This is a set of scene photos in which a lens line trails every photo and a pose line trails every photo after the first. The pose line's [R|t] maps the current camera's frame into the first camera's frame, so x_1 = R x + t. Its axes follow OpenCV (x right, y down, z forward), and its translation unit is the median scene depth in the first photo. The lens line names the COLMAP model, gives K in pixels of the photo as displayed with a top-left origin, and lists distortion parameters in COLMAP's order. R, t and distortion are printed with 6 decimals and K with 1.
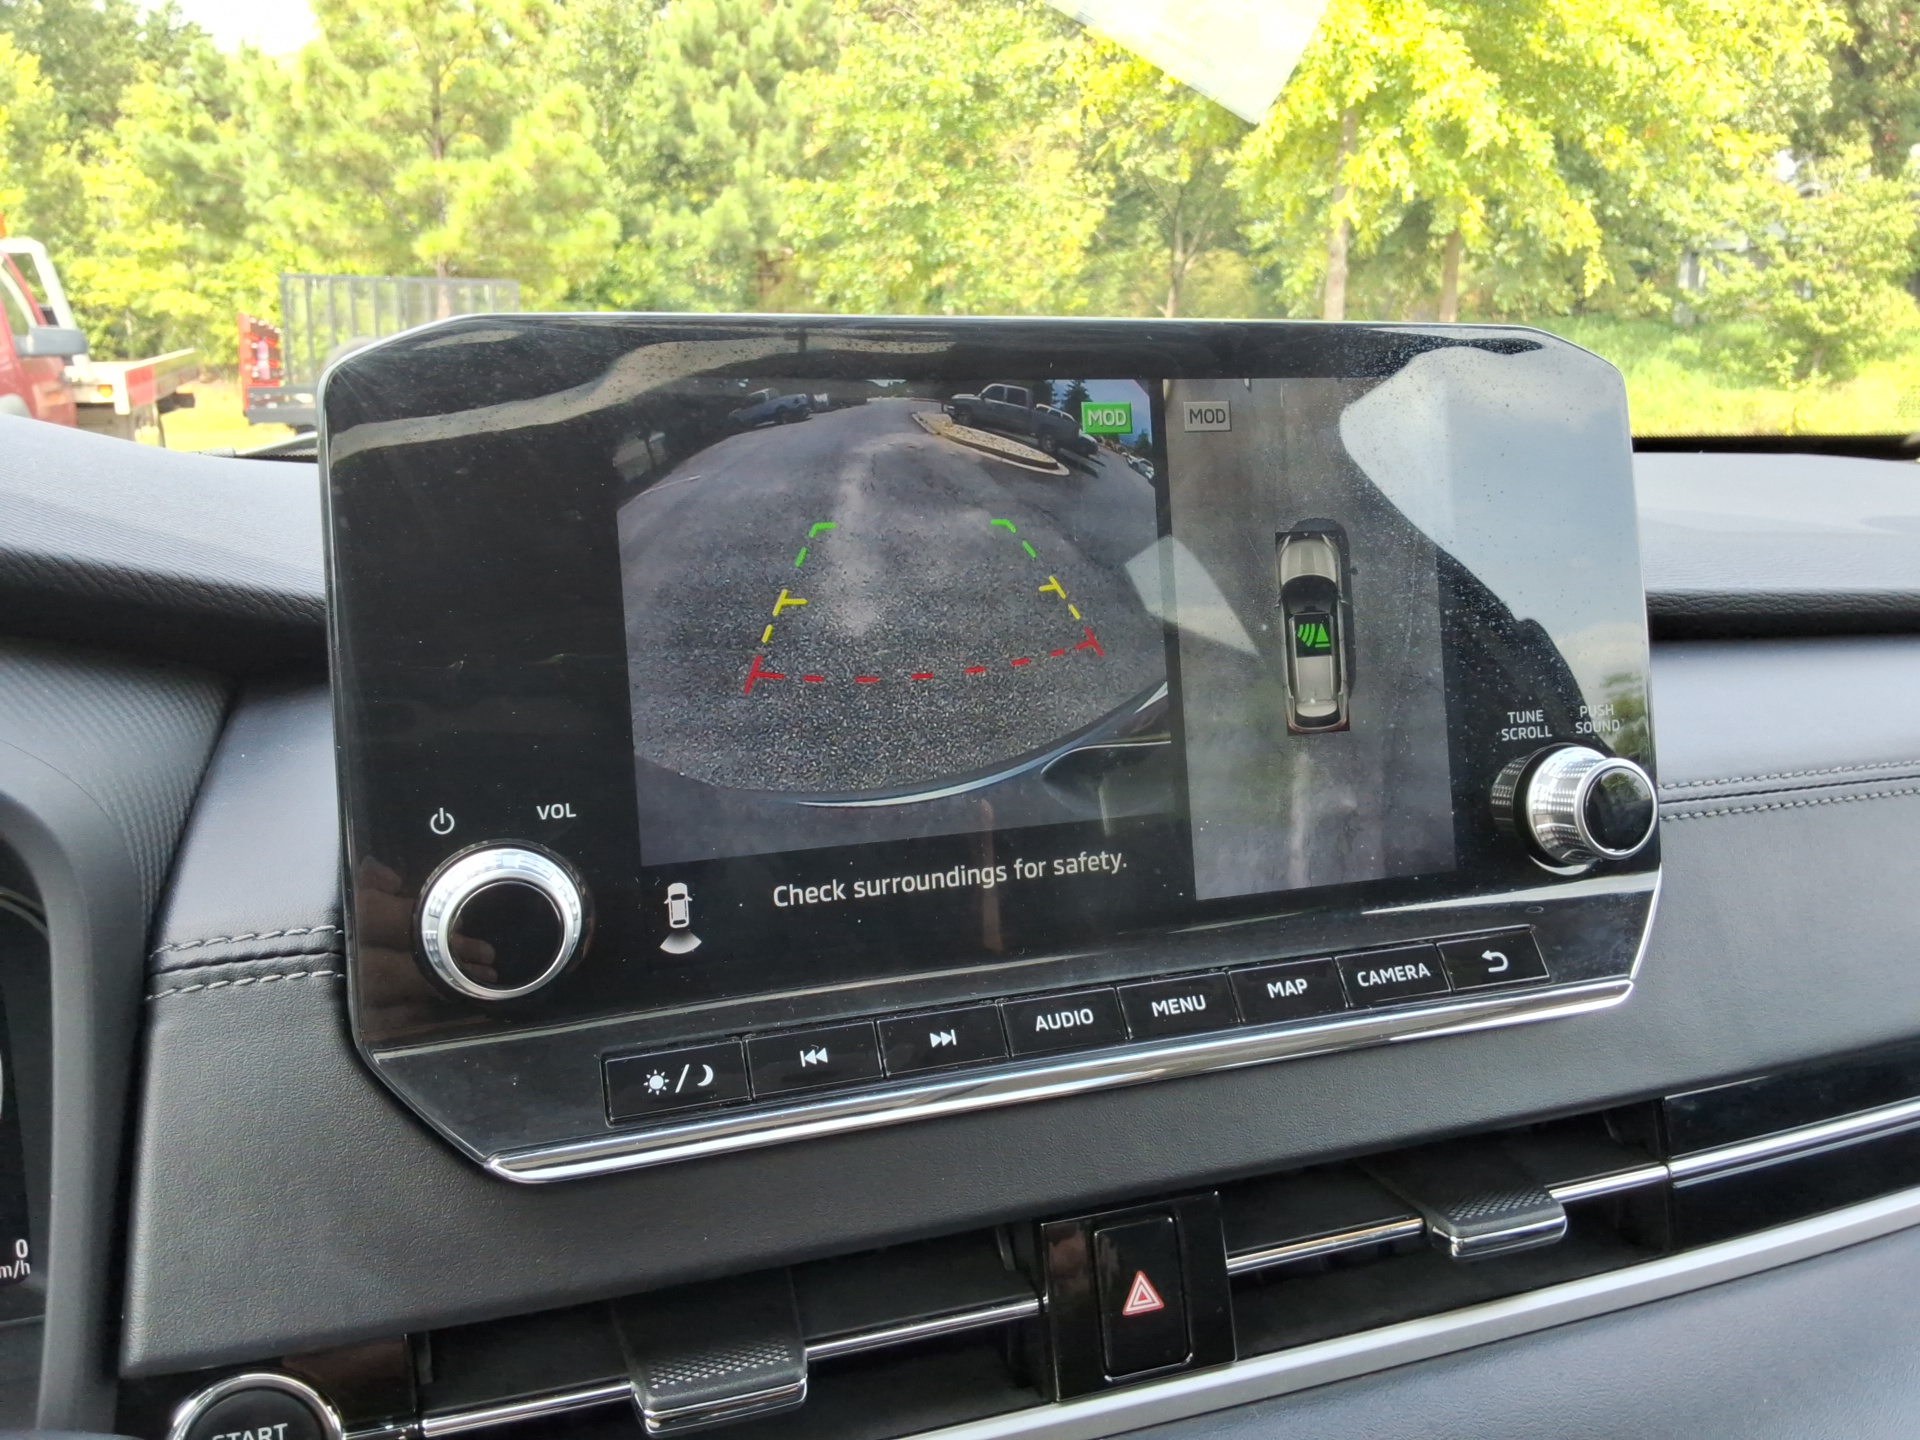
lens RADIAL K [[1584.4, 0, 979.8], [0, 1584.4, 689.9], [0, 0, 1]] dist [0.100594, -0.155571]
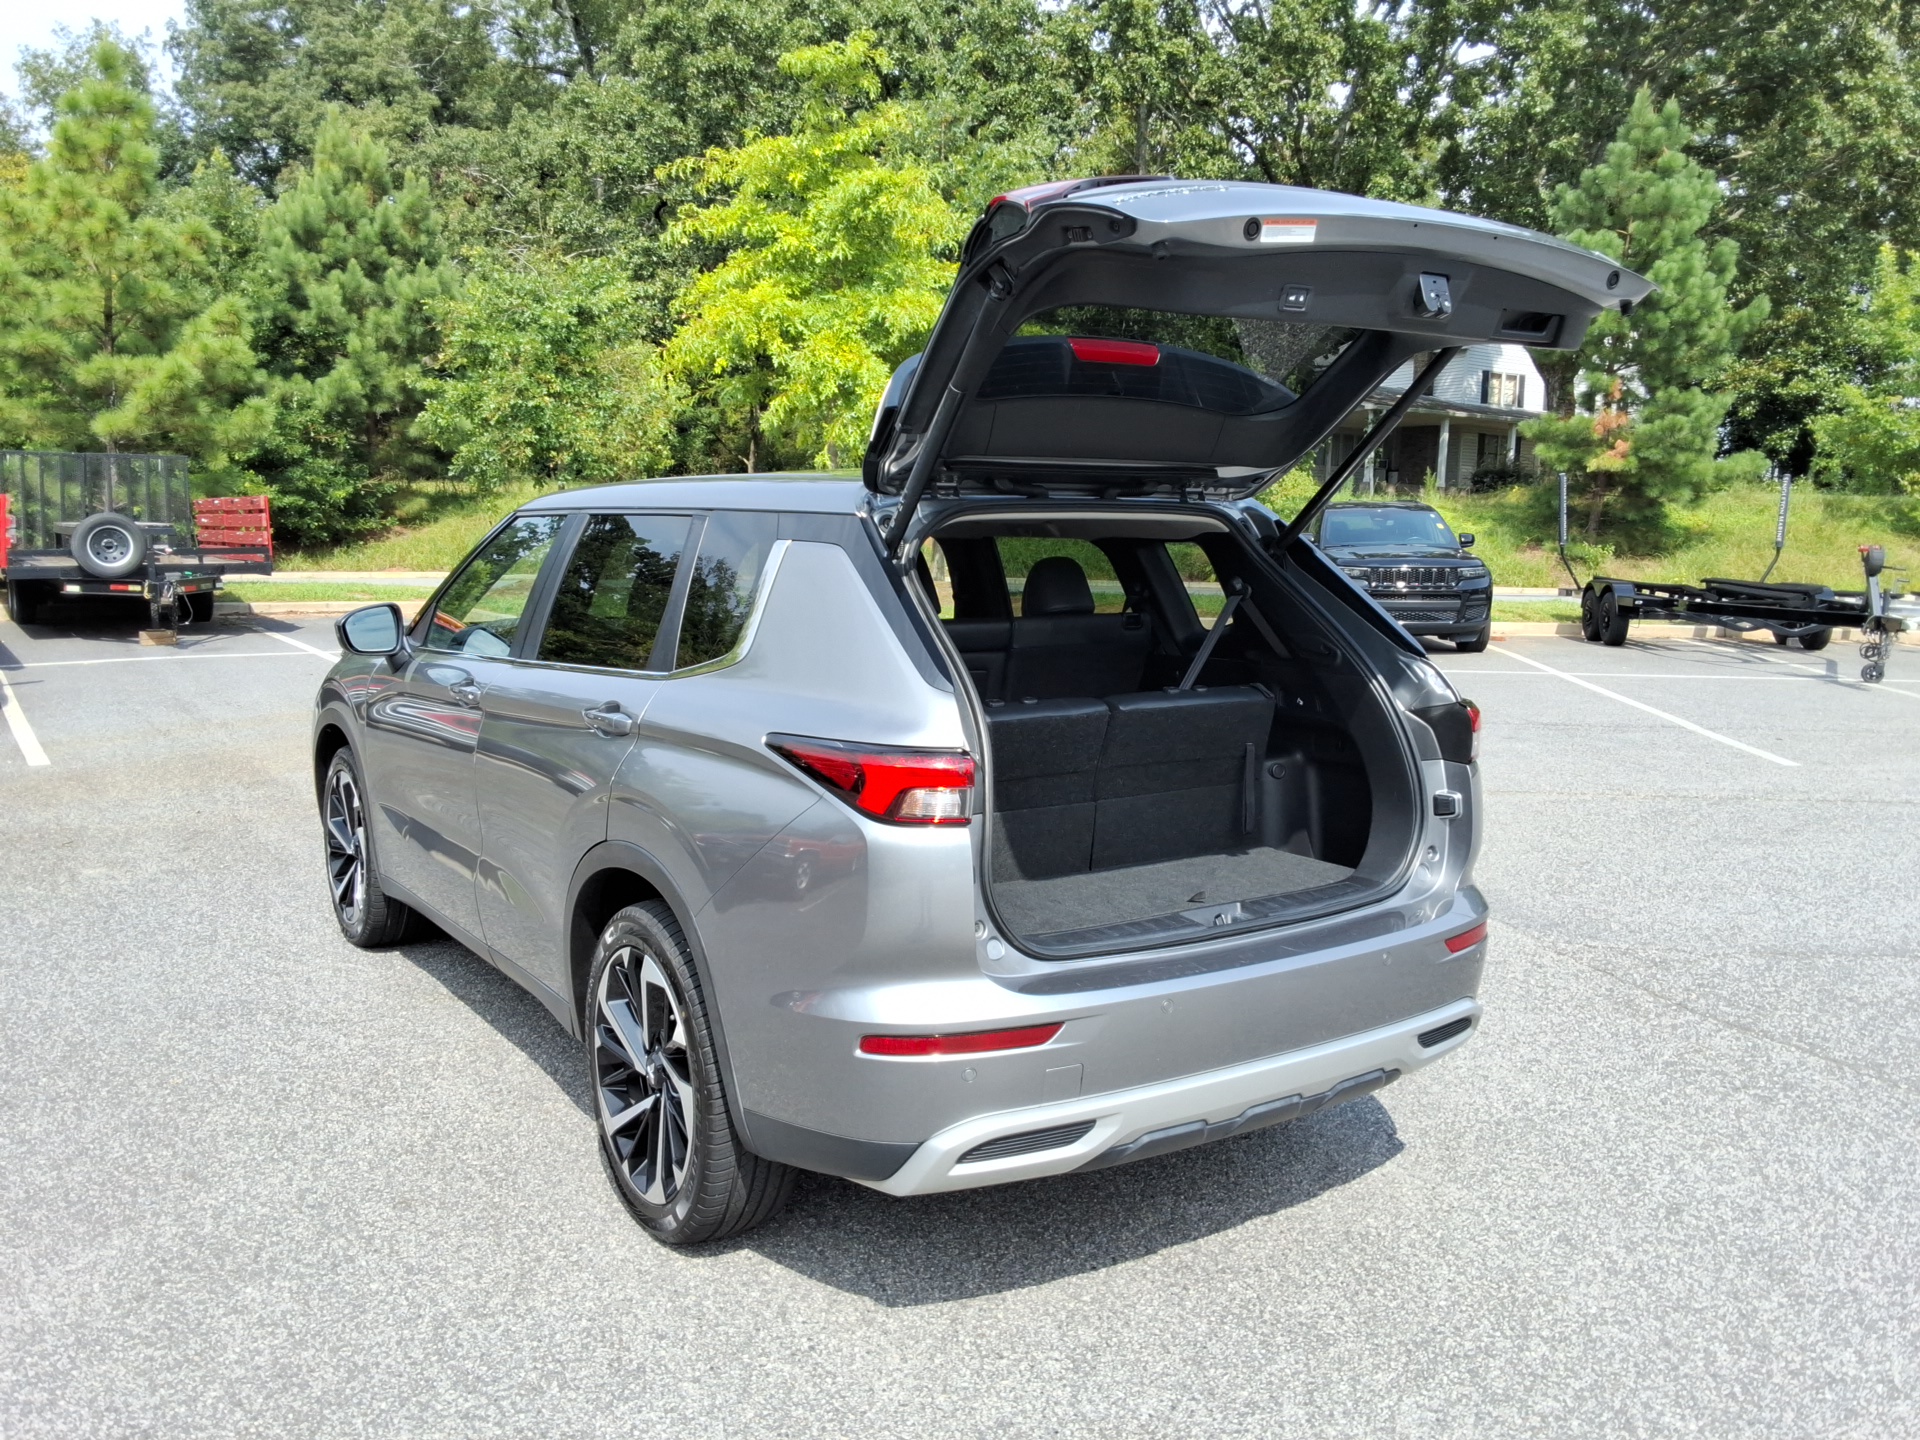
lens RADIAL K [[1552.9, 0, 973.6], [0, 1552.9, 707.6], [0, 0, 1]] dist [0.136340, -0.209685]
pose [[0.968394, -0.025637, 0.248105, -0.009610], [0.042951, 0.996985, -0.064628, 0.020728], [-0.245700, 0.073241, 0.966575, -0.163536]]
